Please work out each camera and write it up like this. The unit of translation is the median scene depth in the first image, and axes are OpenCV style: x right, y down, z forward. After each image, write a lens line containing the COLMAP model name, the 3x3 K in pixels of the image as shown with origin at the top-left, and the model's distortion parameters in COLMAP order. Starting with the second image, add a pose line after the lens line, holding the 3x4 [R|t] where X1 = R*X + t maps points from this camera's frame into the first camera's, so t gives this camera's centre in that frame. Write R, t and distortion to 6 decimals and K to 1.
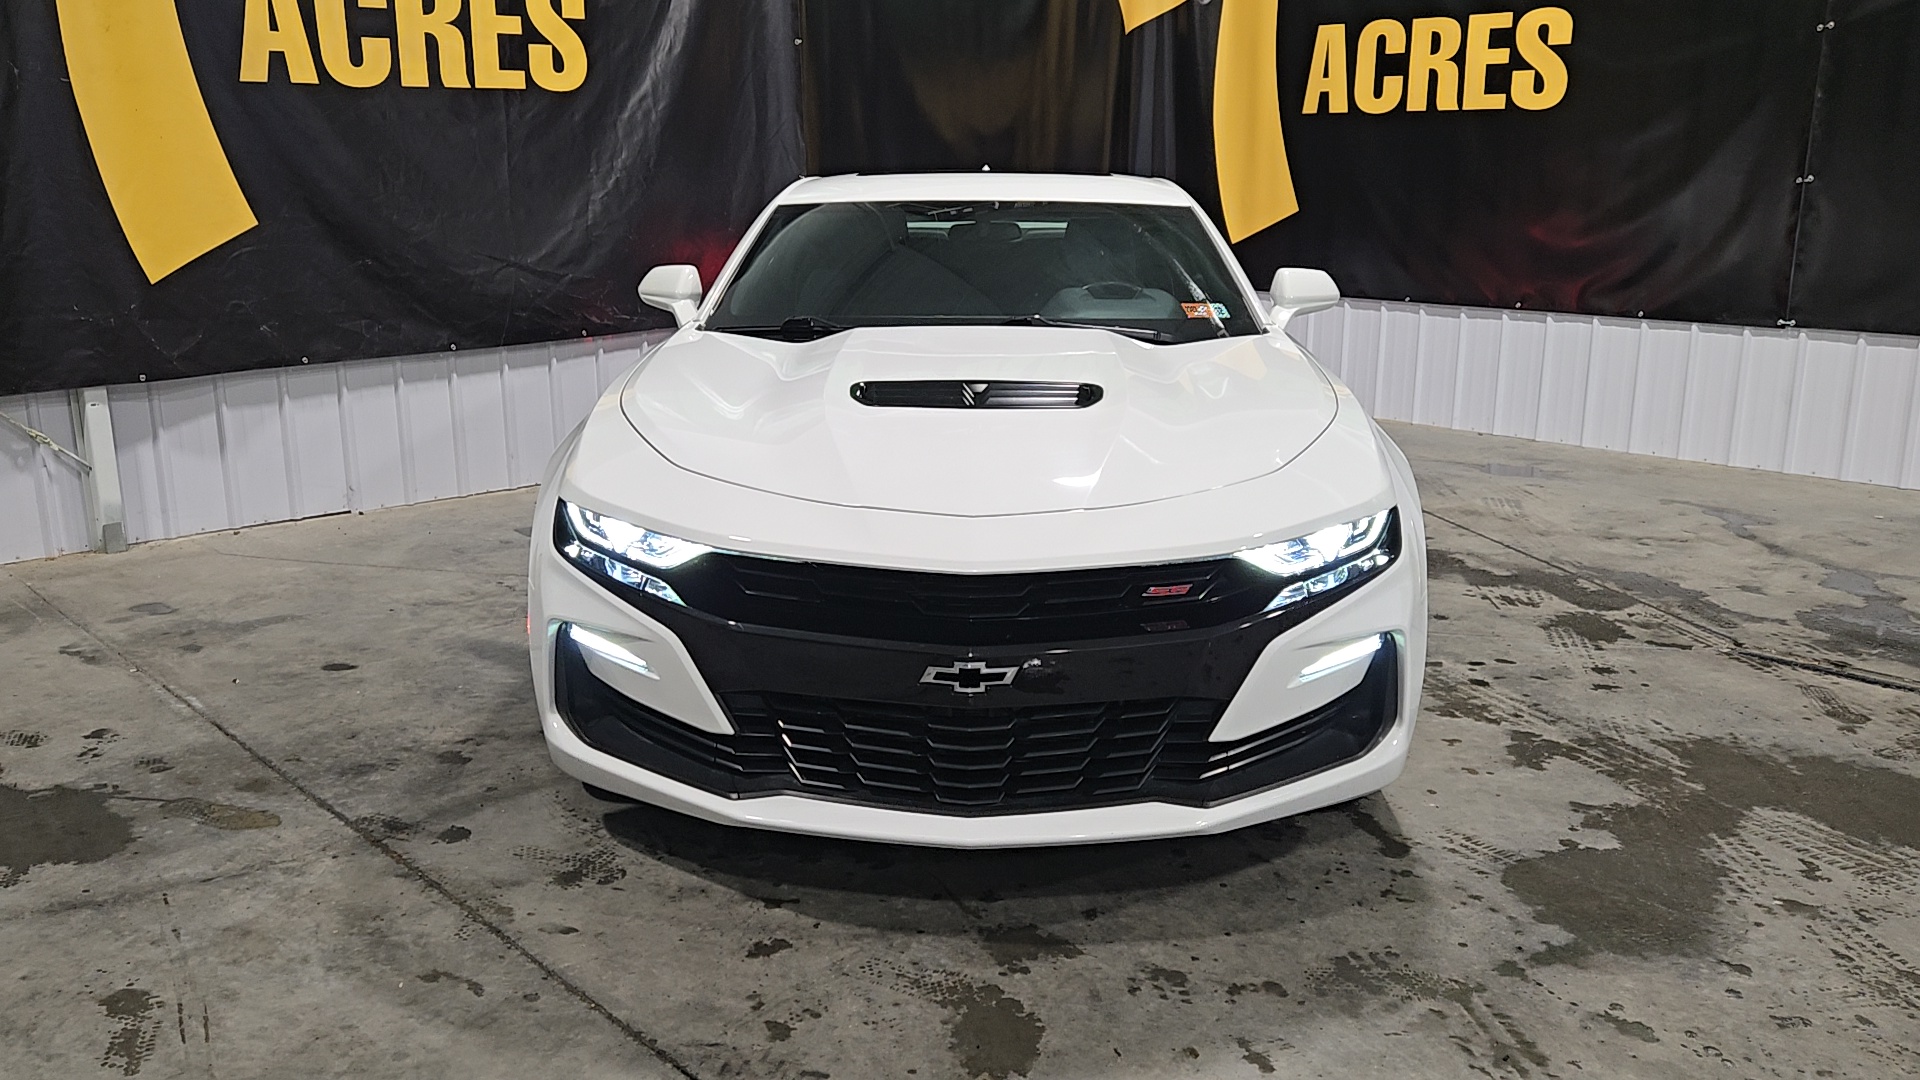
lens RADIAL K [[1578.6, 0, 936.8], [0, 1578.6, 534.7], [0, 0, 1]] dist [0.033611, -0.026944]
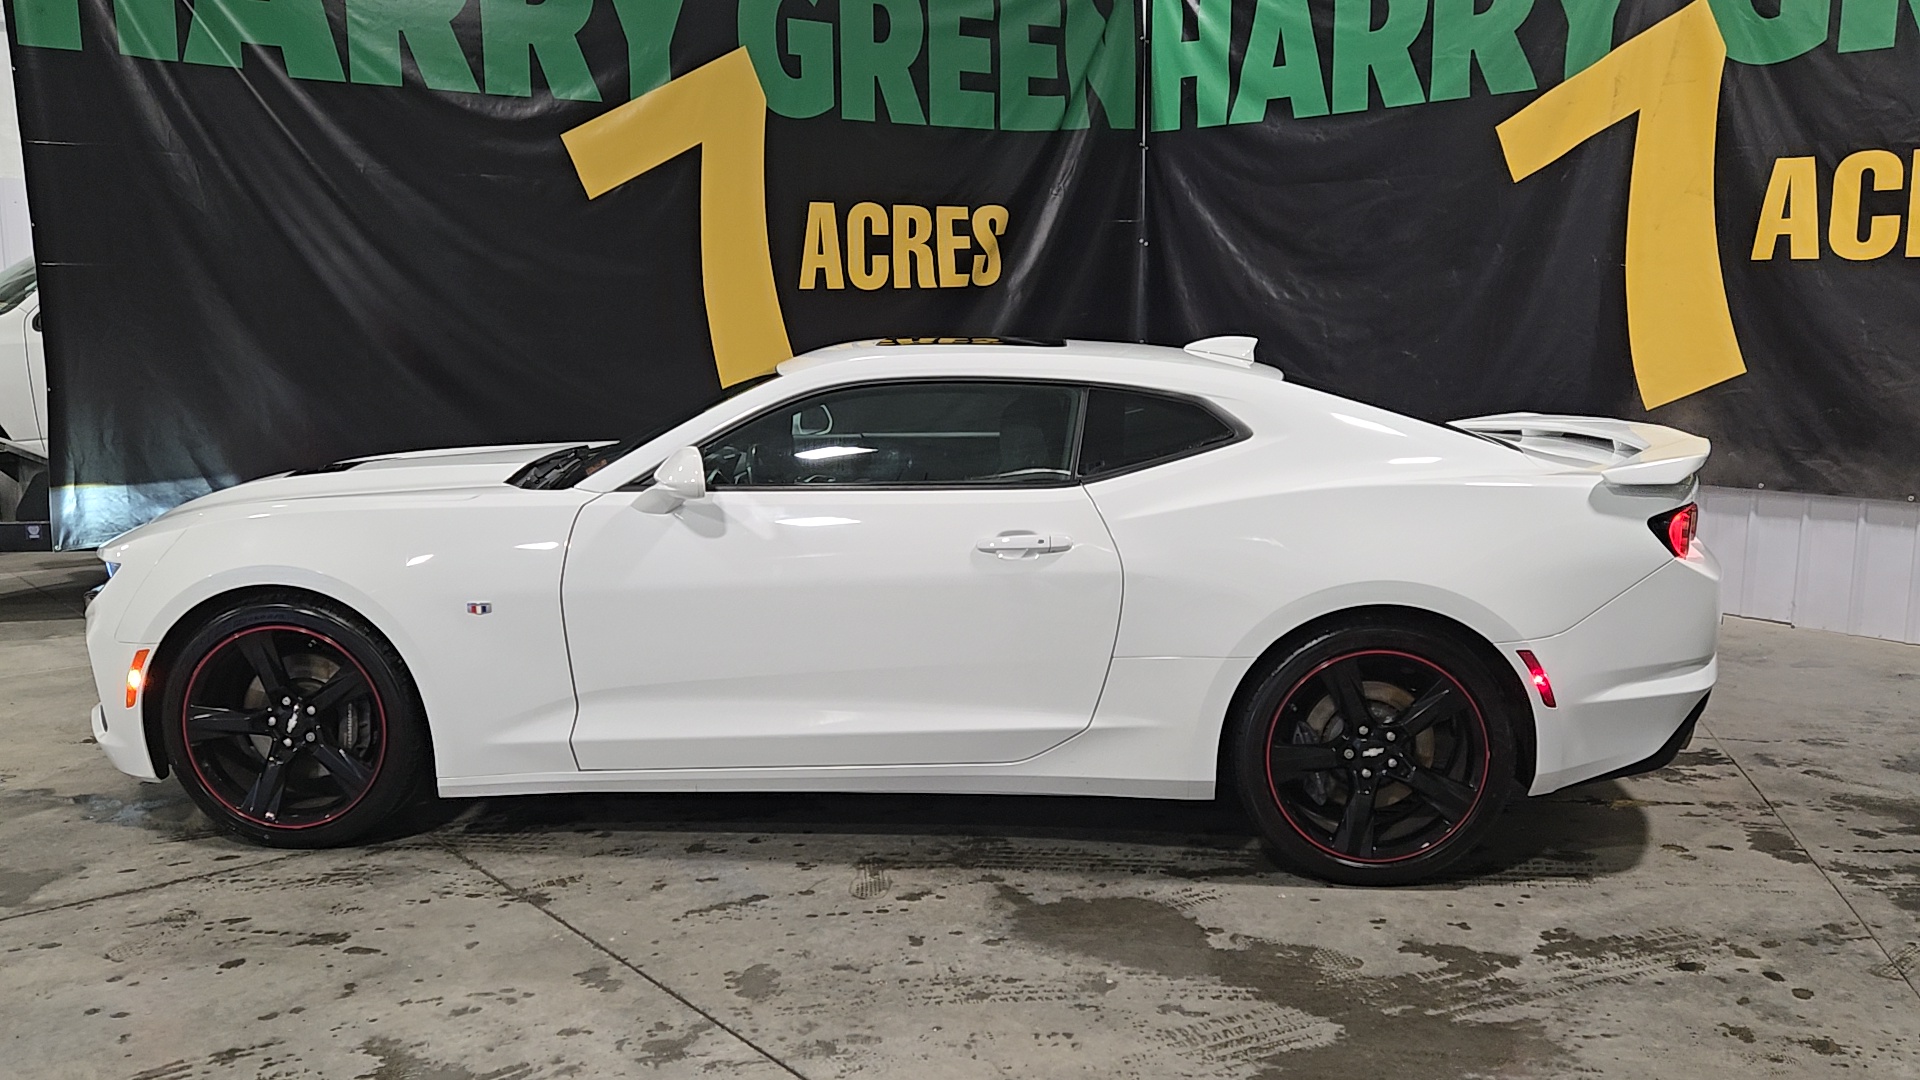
lens RADIAL K [[1578.6, 0, 943.0], [0, 1578.6, 554.9], [0, 0, 1]] dist [0.033611, -0.026944]
pose [[-0.038074, 0.157781, -0.986740, 1.354892], [-0.239549, 0.957222, 0.162304, -0.179259], [0.970137, 0.242552, 0.001351, 0.692513]]
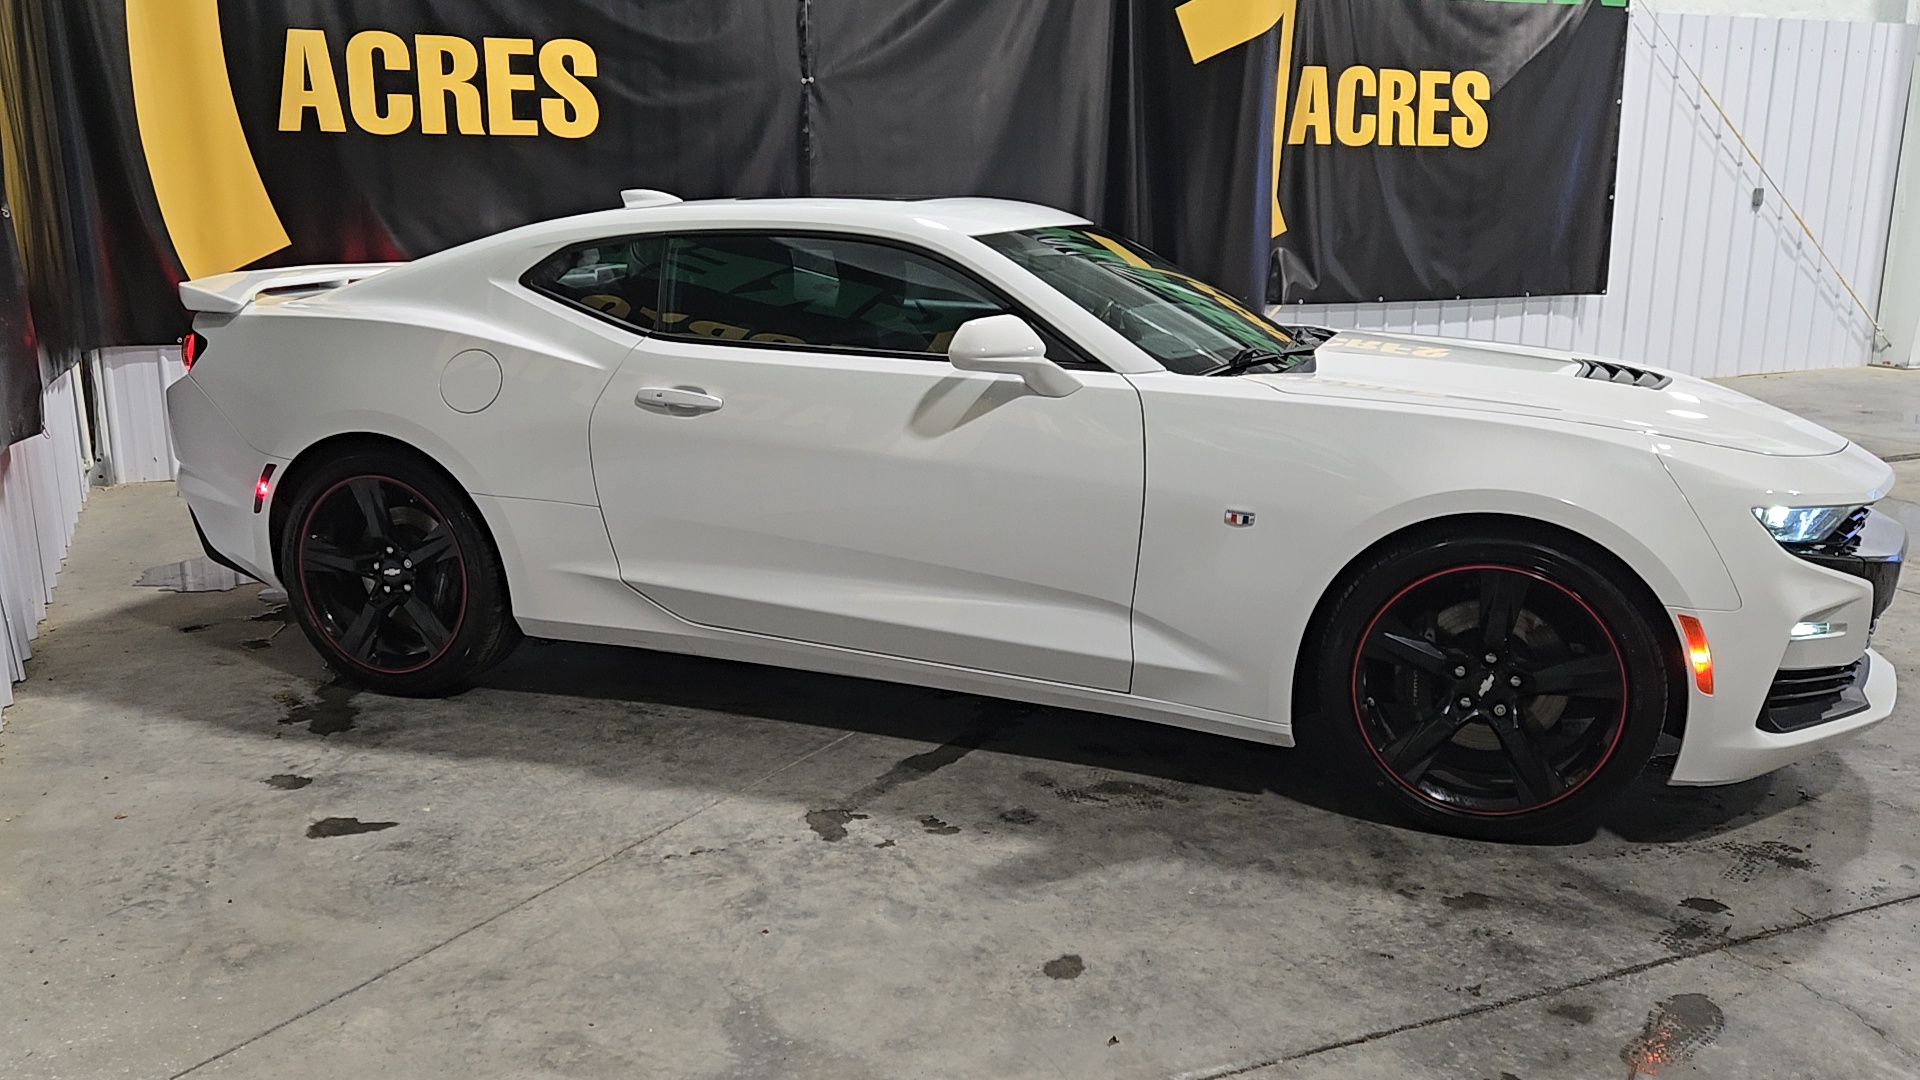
lens RADIAL K [[1578.6, 0, 932.0], [0, 1578.6, 562.3], [0, 0, 1]] dist [0.033611, -0.026944]
pose [[0.318277, -0.218507, 0.922472, -1.166034], [0.222275, 0.963149, 0.151452, -0.225058], [-0.921571, 0.156839, 0.355117, 0.978369]]
